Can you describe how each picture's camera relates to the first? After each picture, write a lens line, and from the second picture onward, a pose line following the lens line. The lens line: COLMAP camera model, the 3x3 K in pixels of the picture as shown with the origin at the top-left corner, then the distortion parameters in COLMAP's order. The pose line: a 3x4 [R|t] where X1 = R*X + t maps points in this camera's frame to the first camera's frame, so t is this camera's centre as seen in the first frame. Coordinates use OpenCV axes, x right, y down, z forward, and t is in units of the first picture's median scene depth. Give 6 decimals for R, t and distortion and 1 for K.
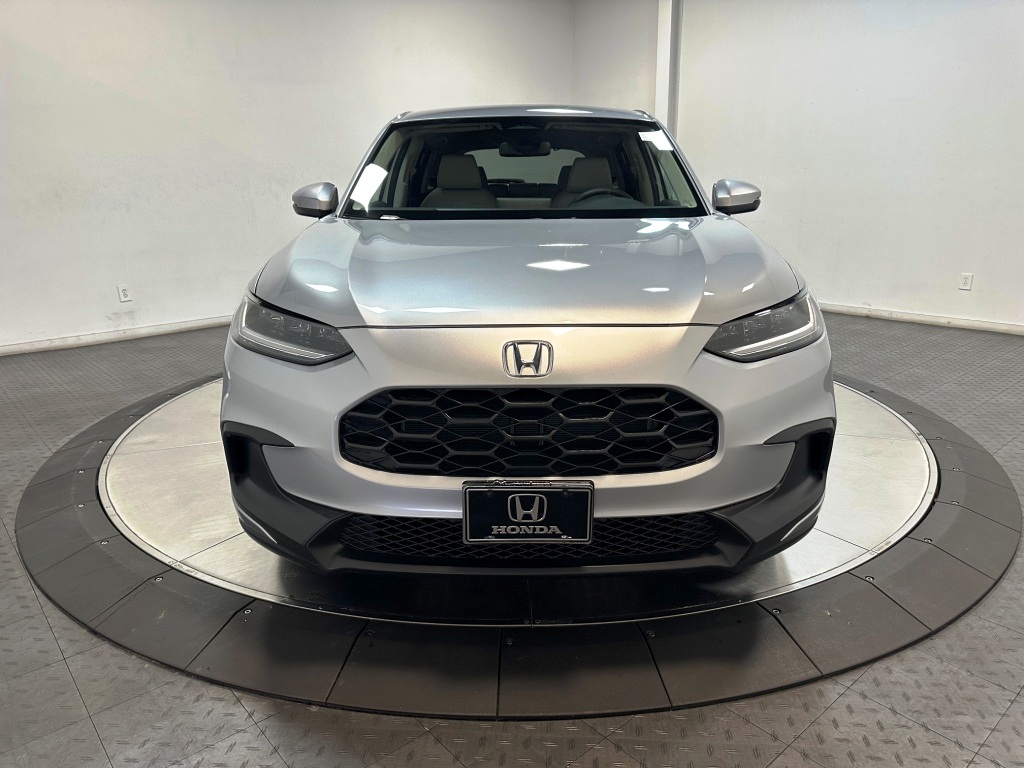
lens RADIAL K [[714.5, 0, 516.9], [0, 714.5, 384.4], [0, 0, 1]] dist [-0.010263, -0.007576]
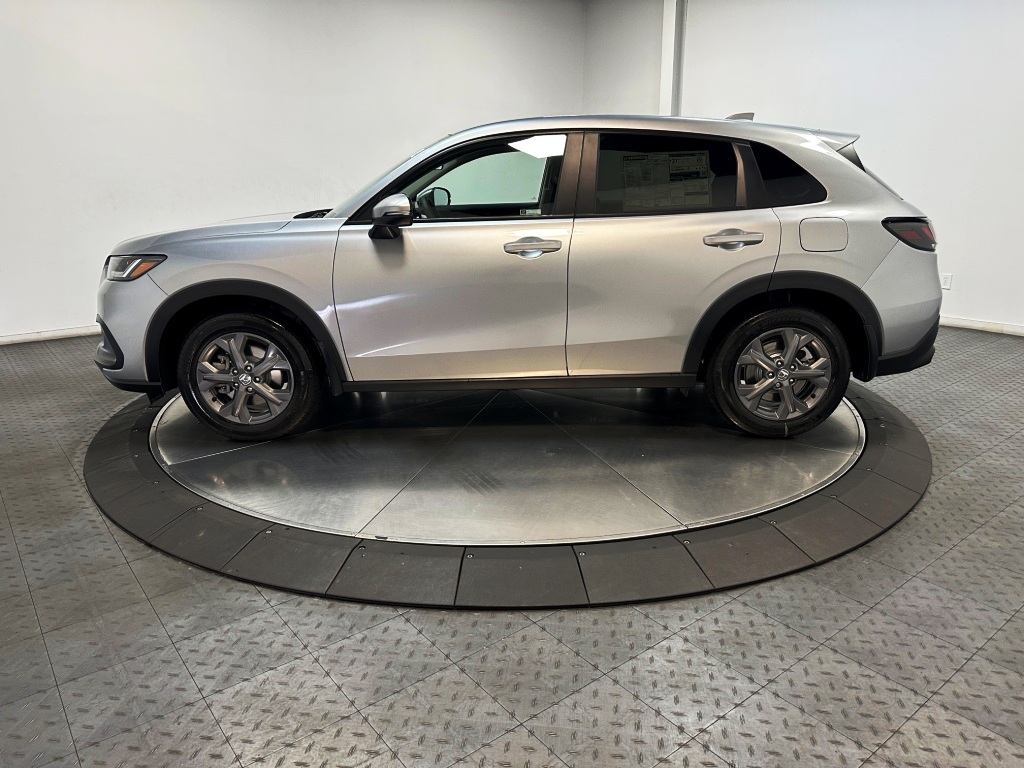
lens RADIAL K [[714.5, 0, 506.6], [0, 714.5, 382.9], [0, 0, 1]] dist [-0.010263, -0.007576]
pose [[0.998510, 0.018033, -0.051501, 0.113940], [-0.017951, 0.999837, 0.002044, 0.046632], [0.051529, -0.001117, 0.998671, -0.263650]]
